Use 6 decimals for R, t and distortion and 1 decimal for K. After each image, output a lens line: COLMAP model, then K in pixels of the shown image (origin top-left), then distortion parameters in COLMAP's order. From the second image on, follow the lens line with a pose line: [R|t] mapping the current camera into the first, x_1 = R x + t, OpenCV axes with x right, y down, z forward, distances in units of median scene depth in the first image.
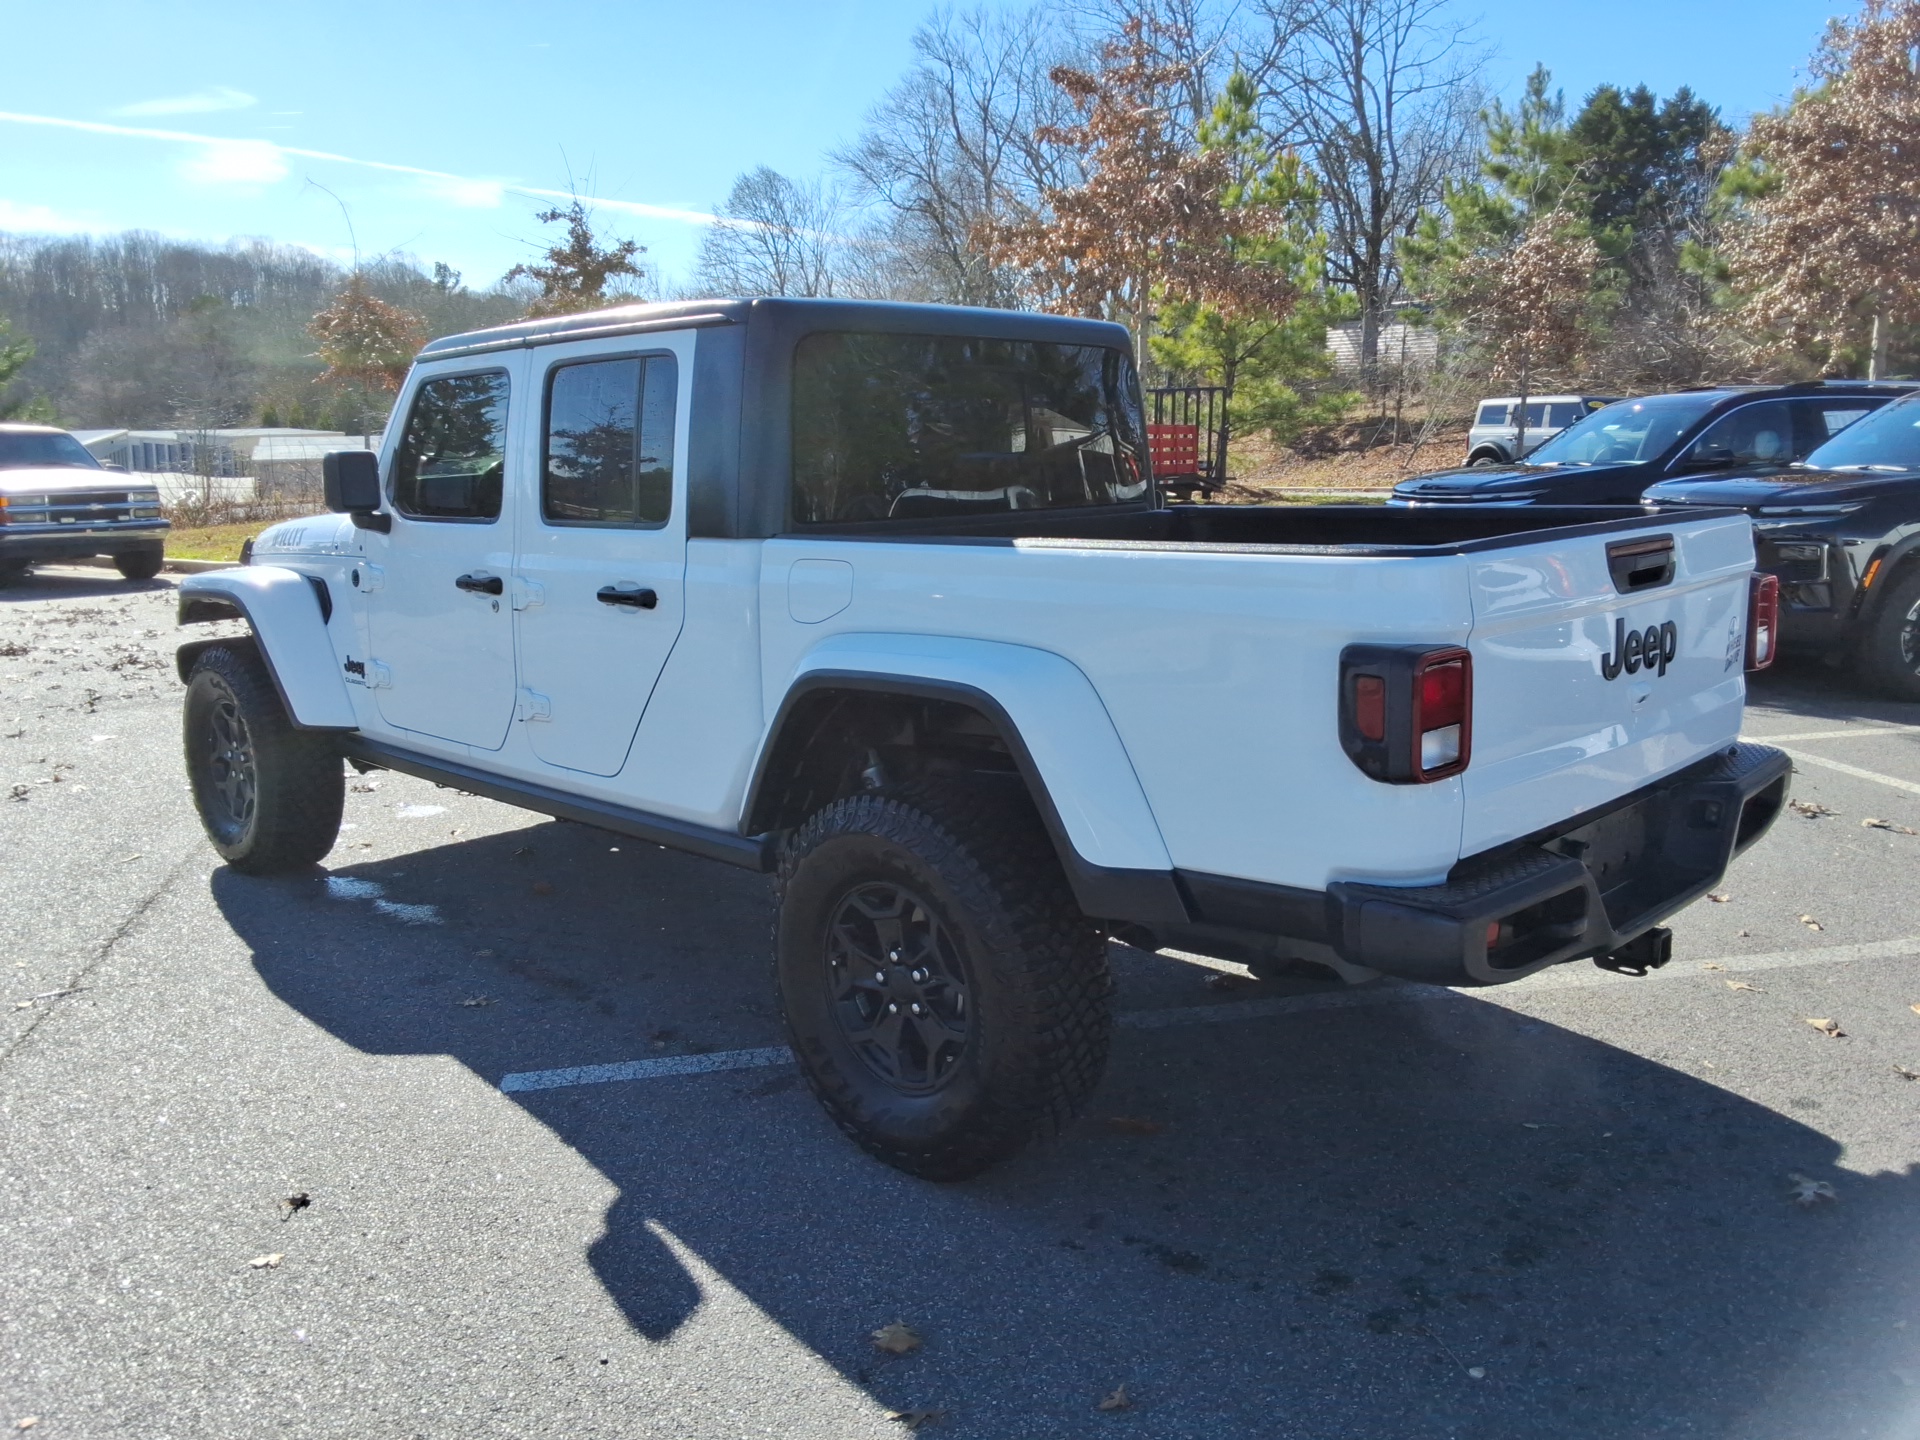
lens RADIAL K [[1550.0, 0, 965.7], [0, 1550.0, 743.3], [0, 0, 1]] dist [0.095274, -0.126411]
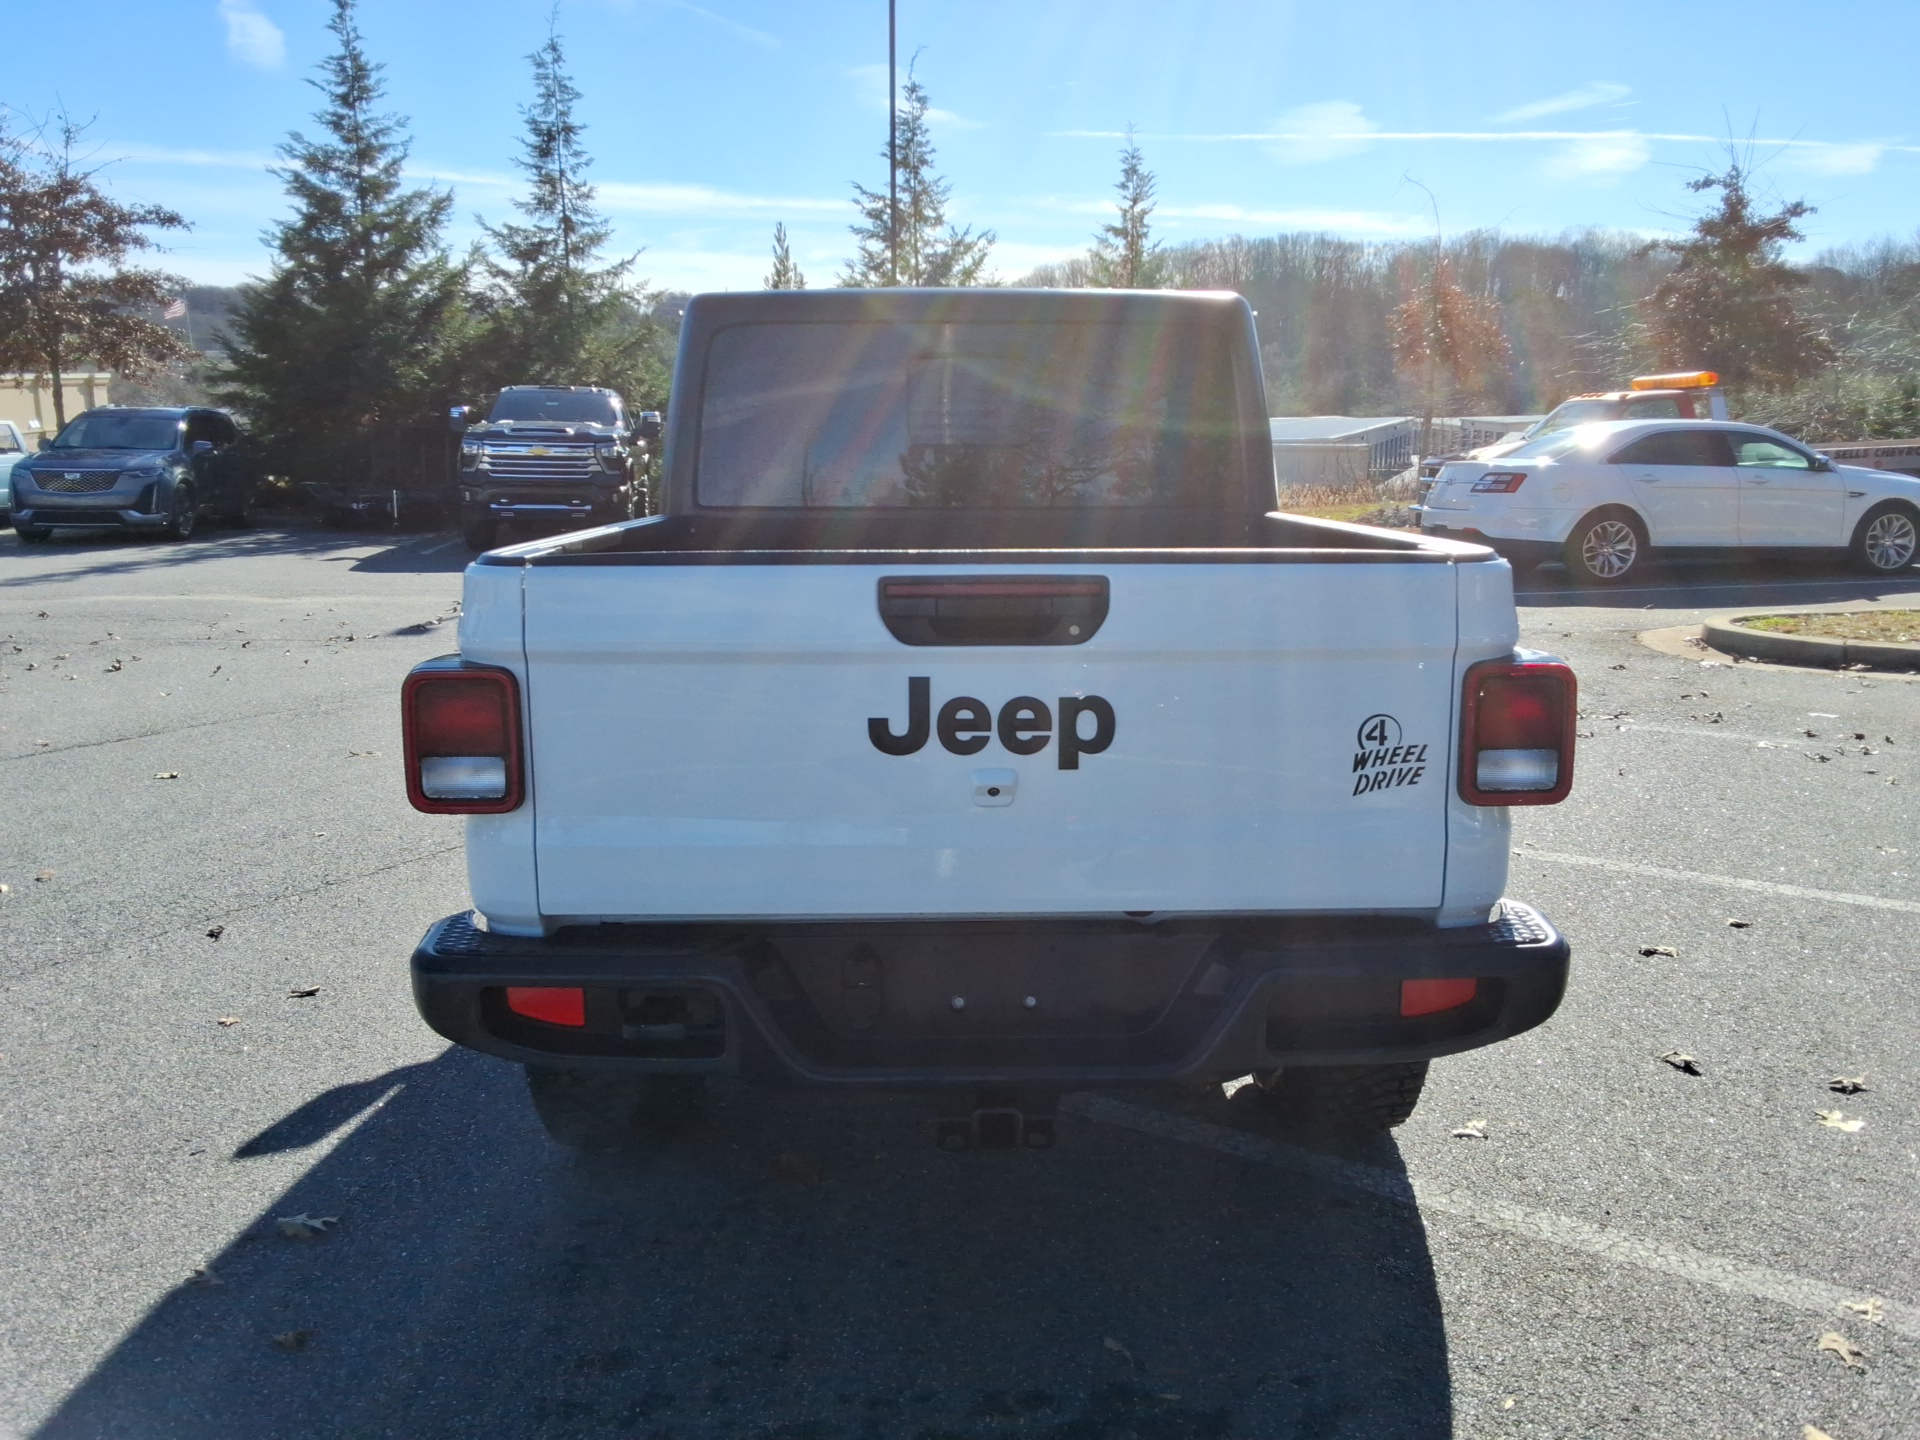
lens RADIAL K [[1550.0, 0, 969.8], [0, 1550.0, 727.8], [0, 0, 1]] dist [0.095274, -0.126411]
pose [[0.701466, 0.147364, -0.697302, 0.119818], [-0.147801, 0.987199, 0.059945, -0.012928], [0.697209, 0.061013, 0.714267, 0.059011]]
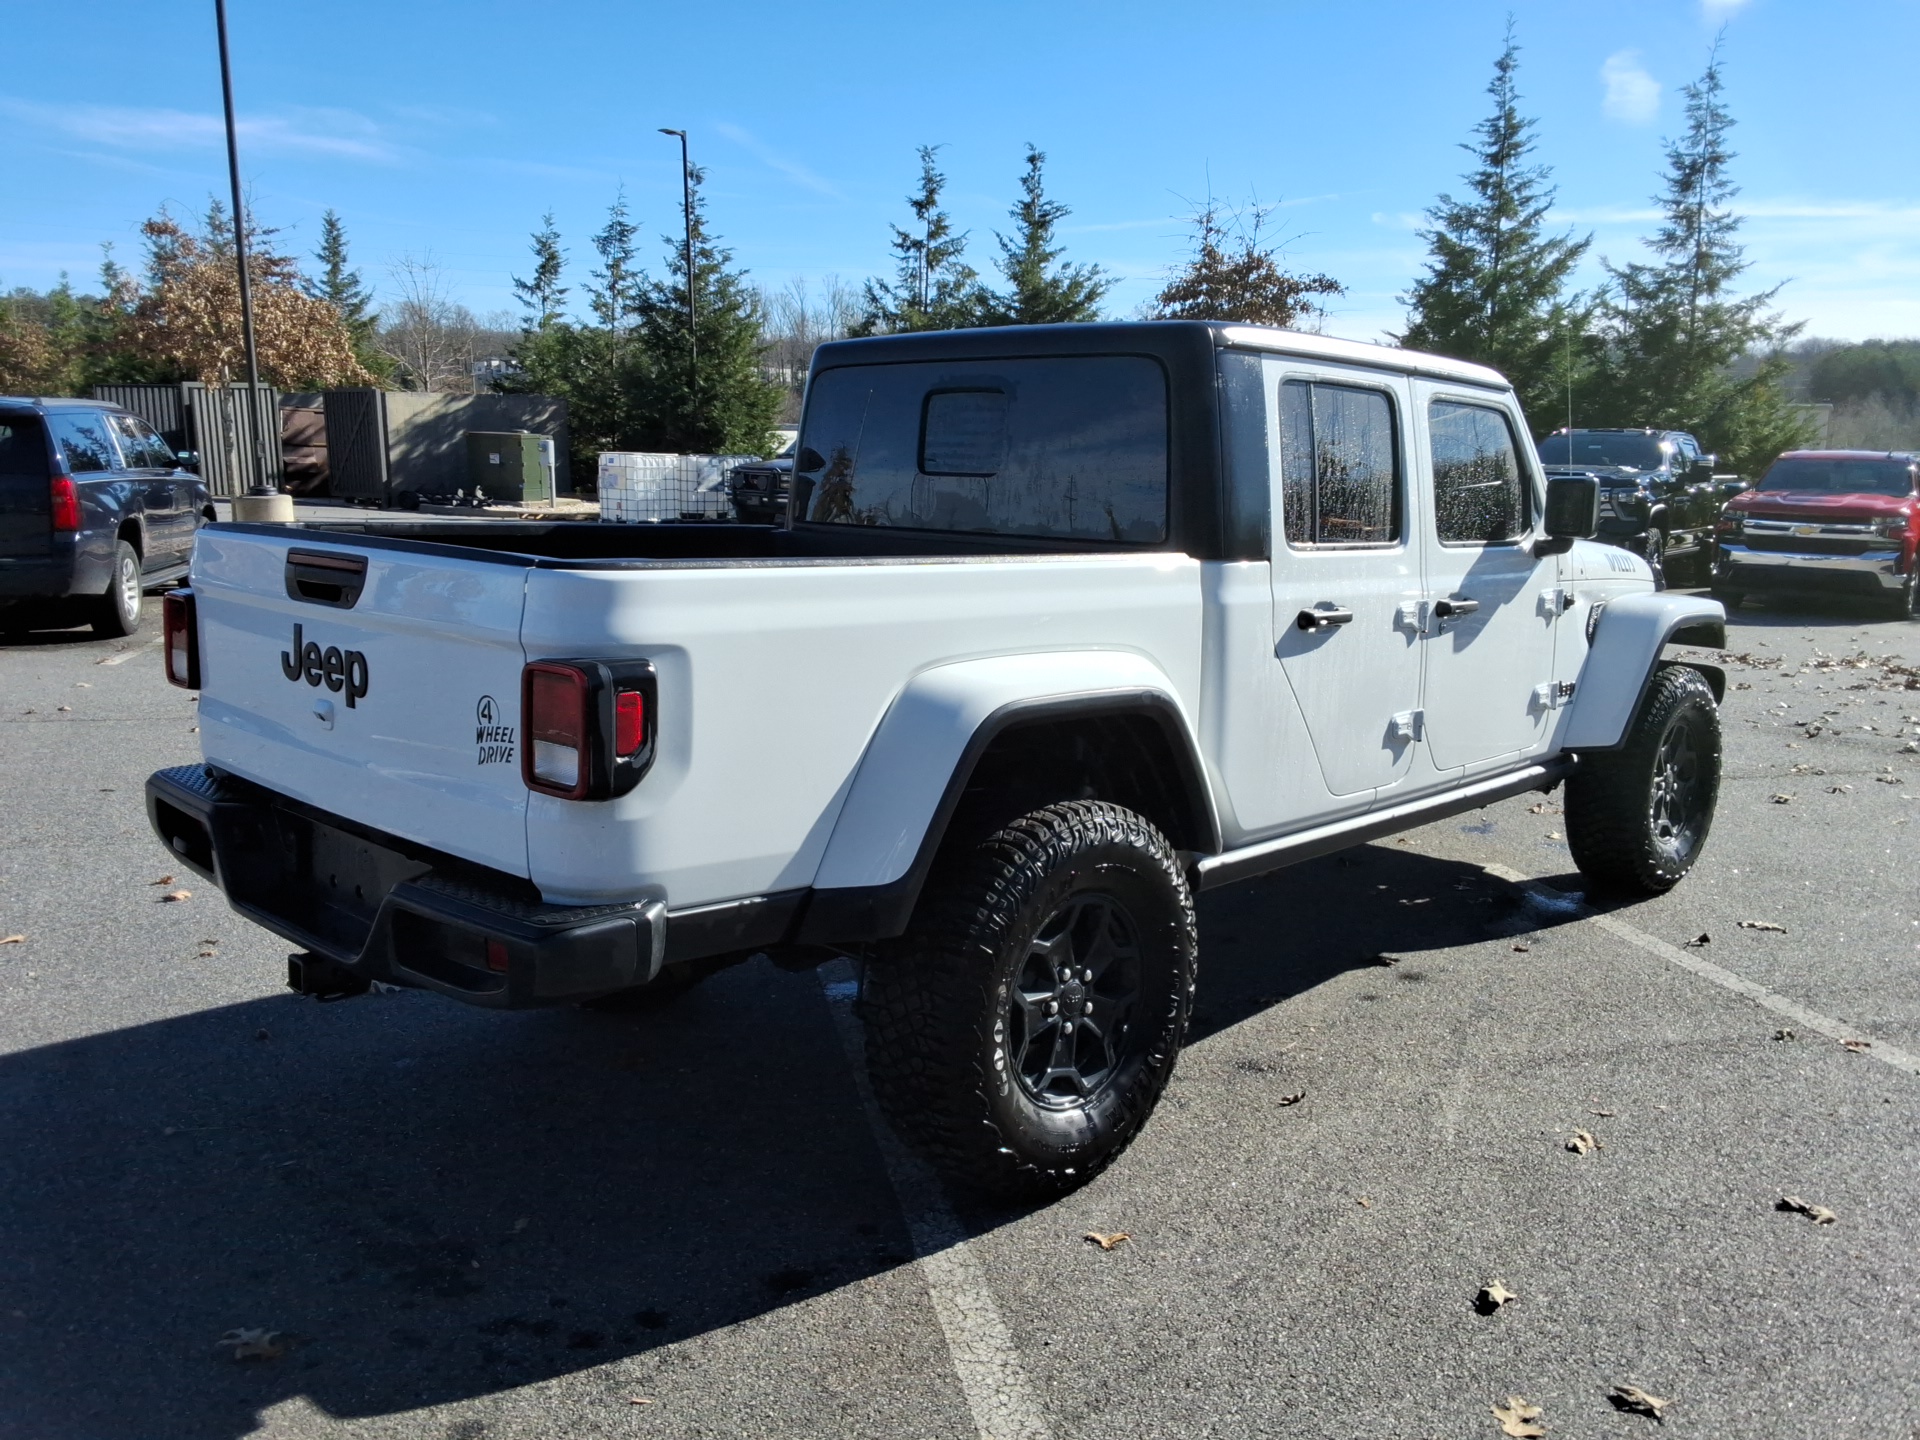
lens RADIAL K [[1550.0, 0, 965.0], [0, 1550.0, 723.6], [0, 0, 1]] dist [0.095274, -0.126411]
pose [[-0.005714, 0.179064, -0.983821, 0.177980], [-0.215255, 0.960553, 0.176079, -0.036180], [0.976541, 0.212779, 0.033056, 0.174013]]
